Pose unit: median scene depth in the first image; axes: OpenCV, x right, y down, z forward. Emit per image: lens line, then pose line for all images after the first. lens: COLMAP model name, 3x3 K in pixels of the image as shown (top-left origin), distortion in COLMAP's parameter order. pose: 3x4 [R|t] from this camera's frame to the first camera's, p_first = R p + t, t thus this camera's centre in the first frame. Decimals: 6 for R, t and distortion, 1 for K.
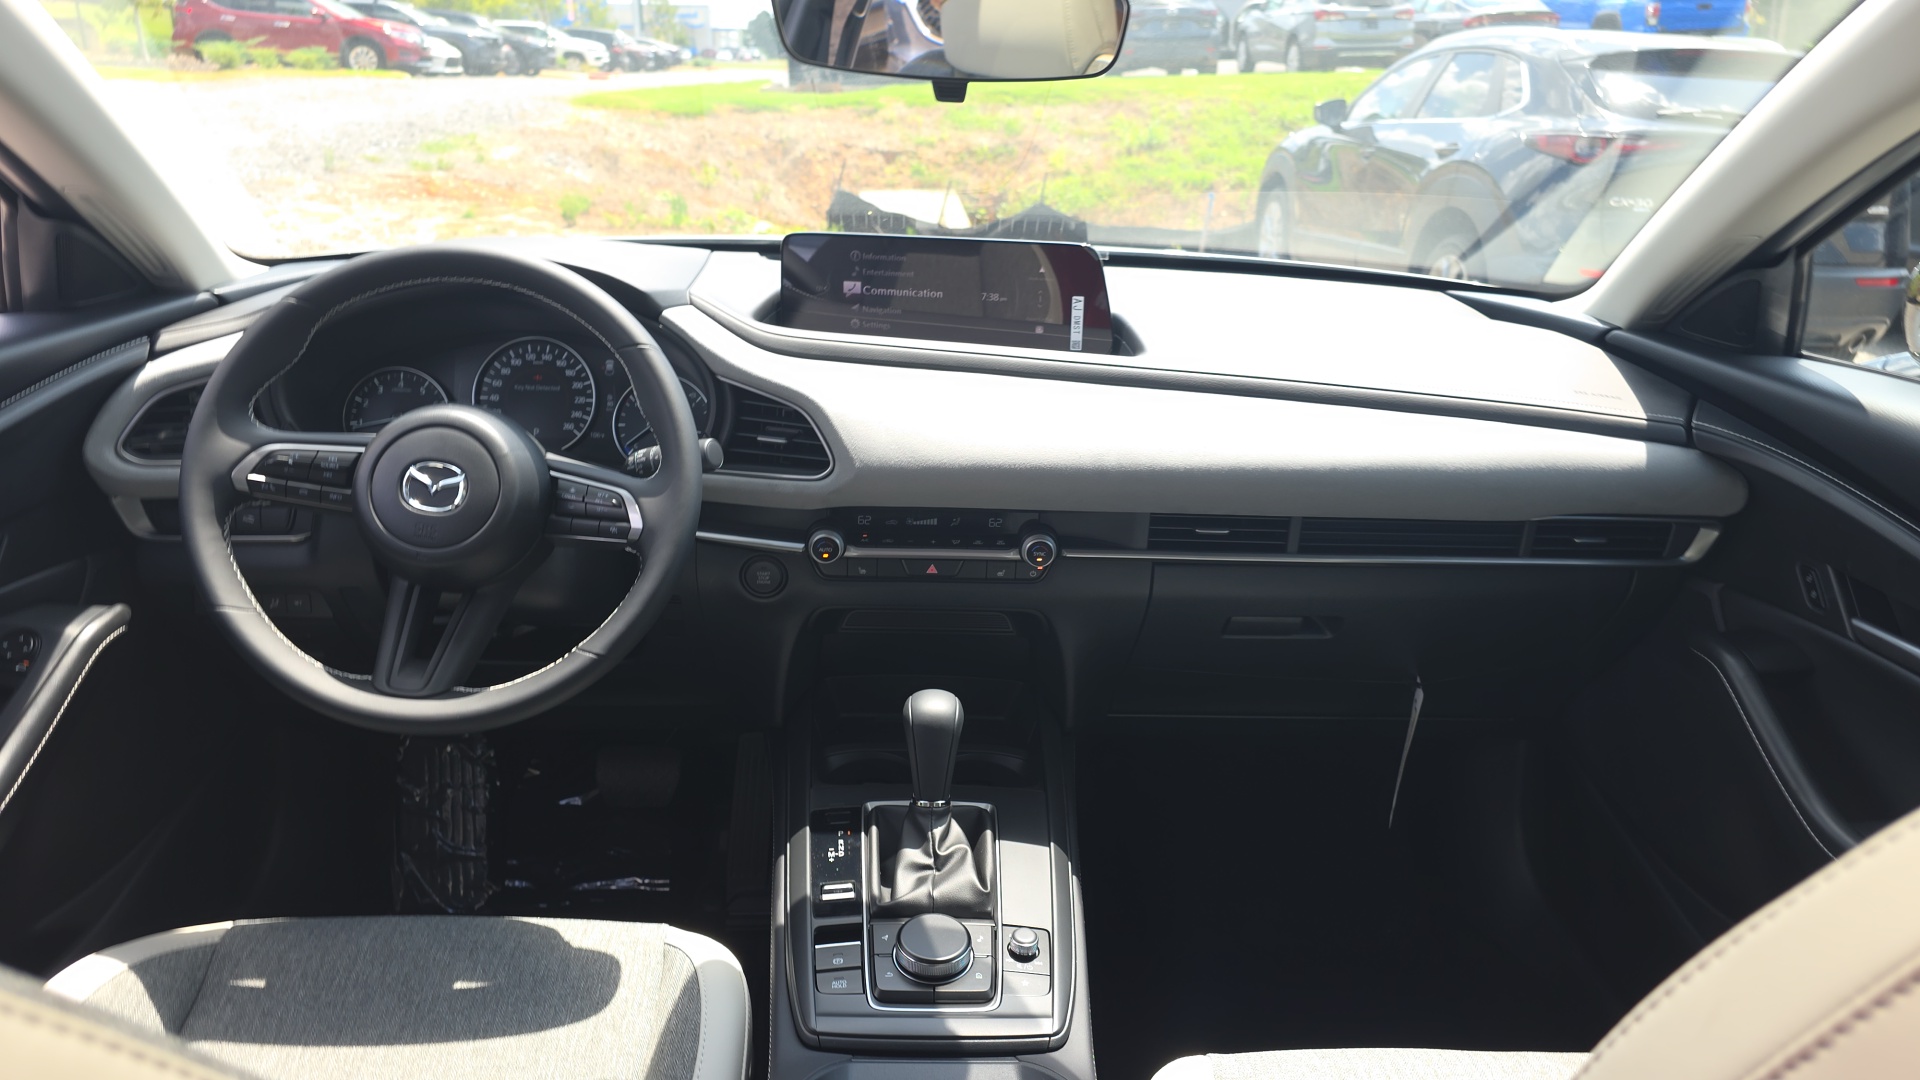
lens RADIAL K [[1341.5, 0, 968.4], [0, 1341.5, 507.5], [0, 0, 1]] dist [0.095155, -0.100898]
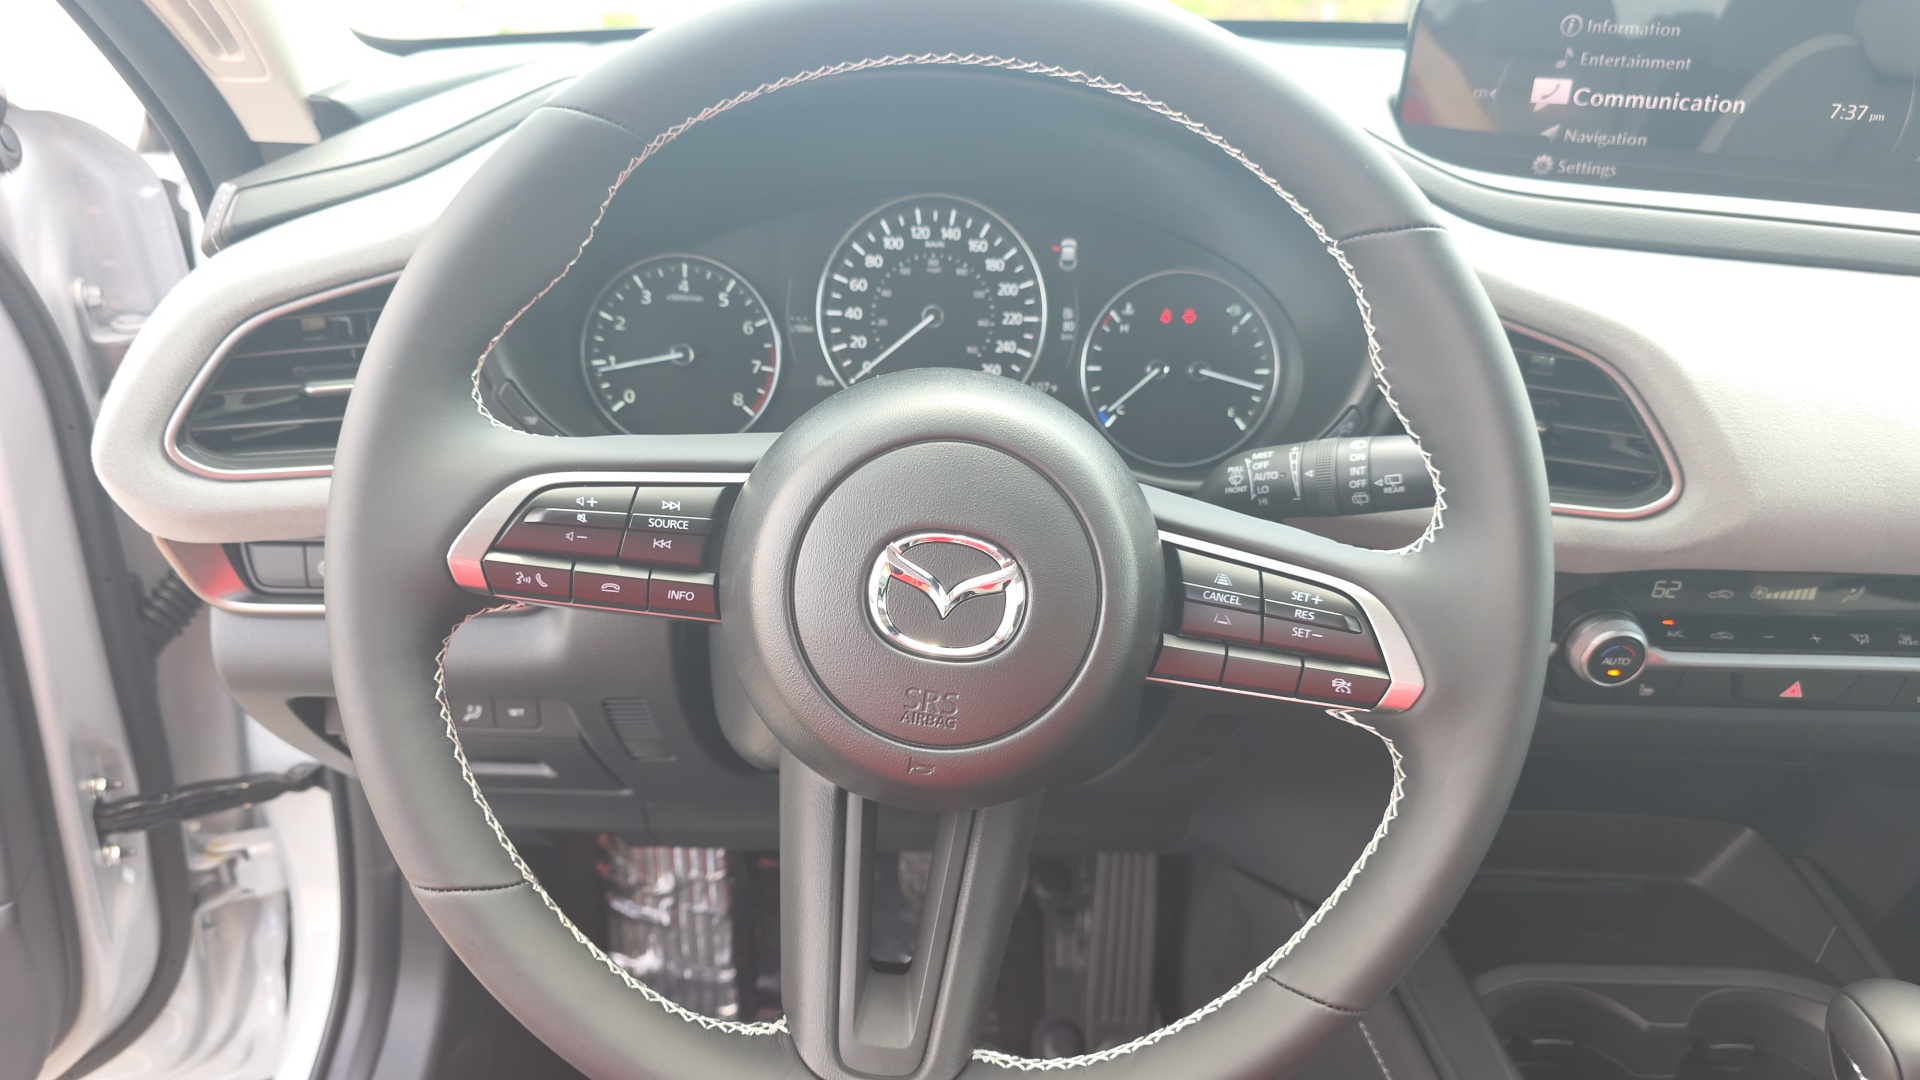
lens RADIAL K [[1335.6, 0, 943.8], [0, 1335.6, 545.8], [0, 0, 1]] dist [0.040981, -0.048798]
pose [[0.999526, 0.015543, -0.026584, -0.302910], [-0.011446, 0.988942, 0.147861, -0.069488], [0.028588, -0.147486, 0.988651, 0.483691]]
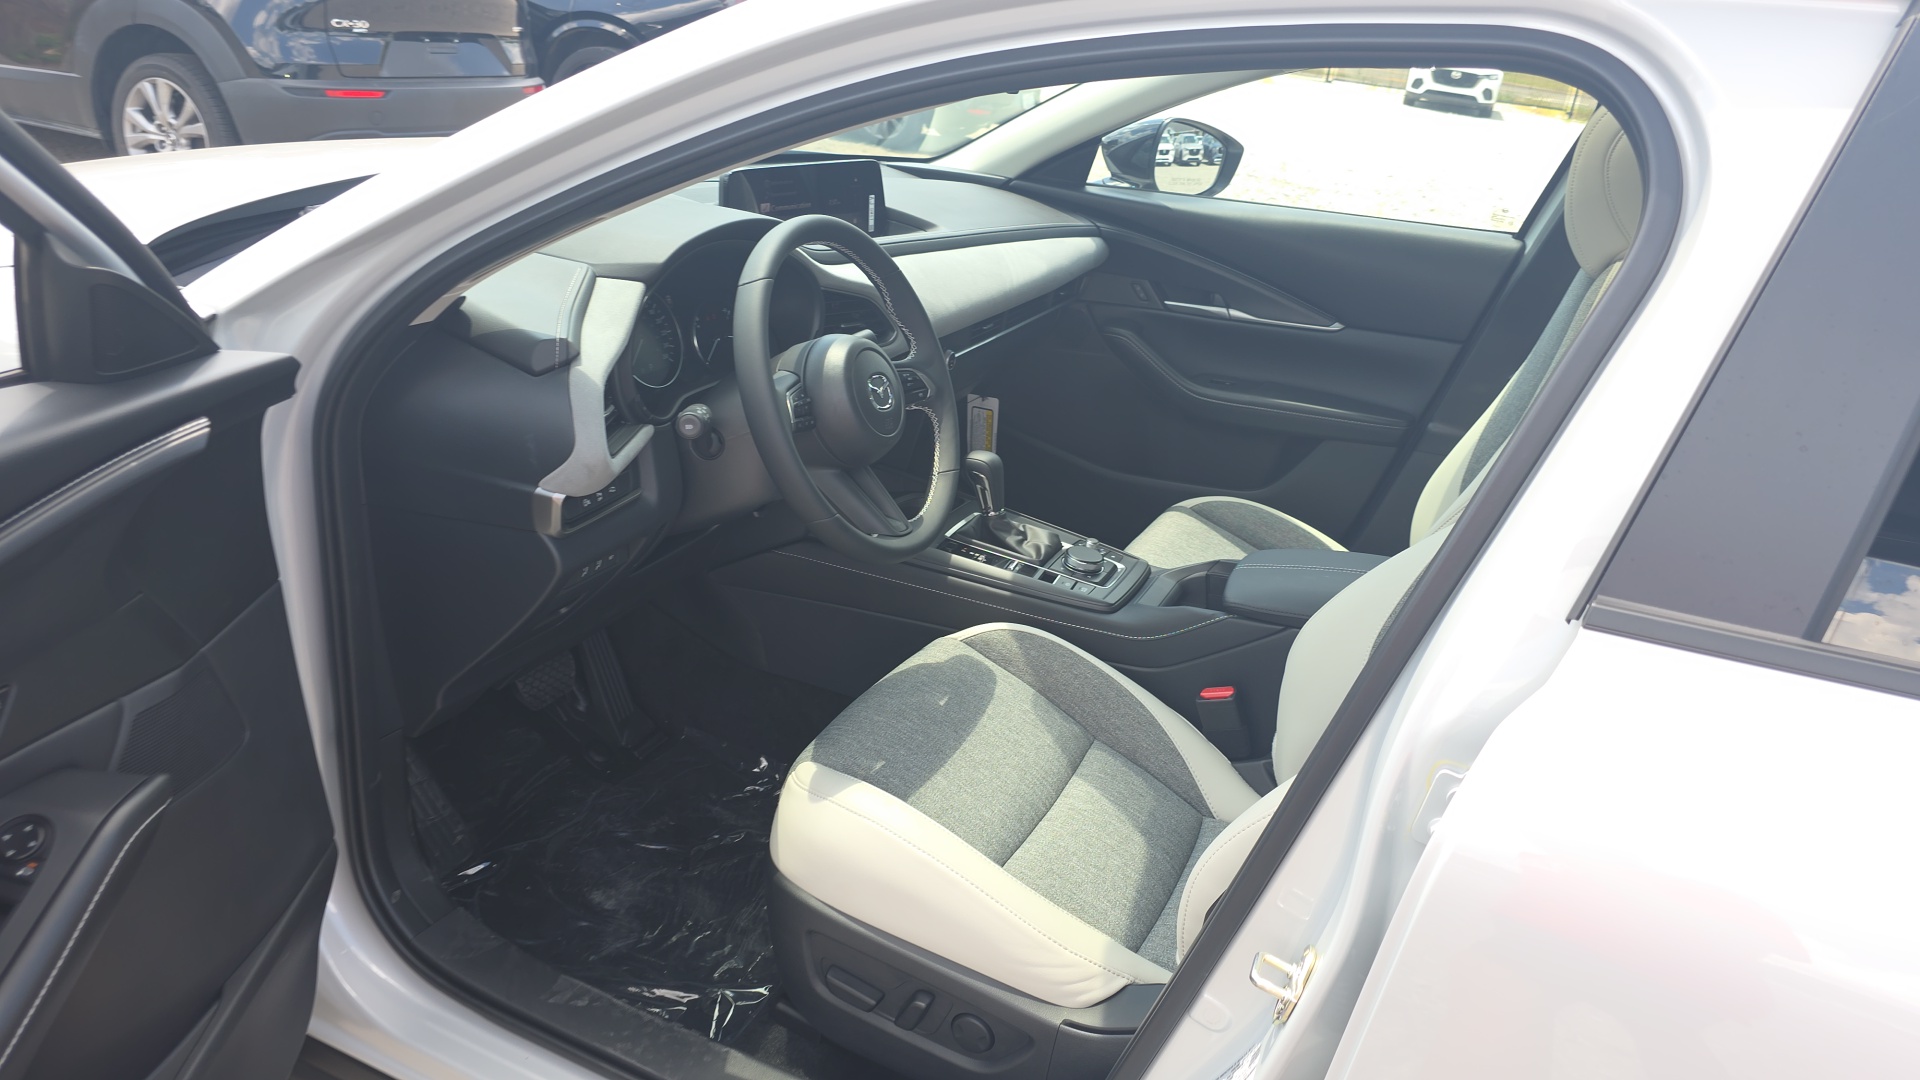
lens RADIAL K [[1284.3, 0, 1002.0], [0, 1284.3, 562.6], [0, 0, 1]] dist [0.039157, -0.001152]
pose [[0.434486, -0.359421, 0.825856, -1.199144], [0.182610, 0.933036, 0.309995, -0.194545], [-0.881973, 0.016121, 0.471025, 0.194221]]
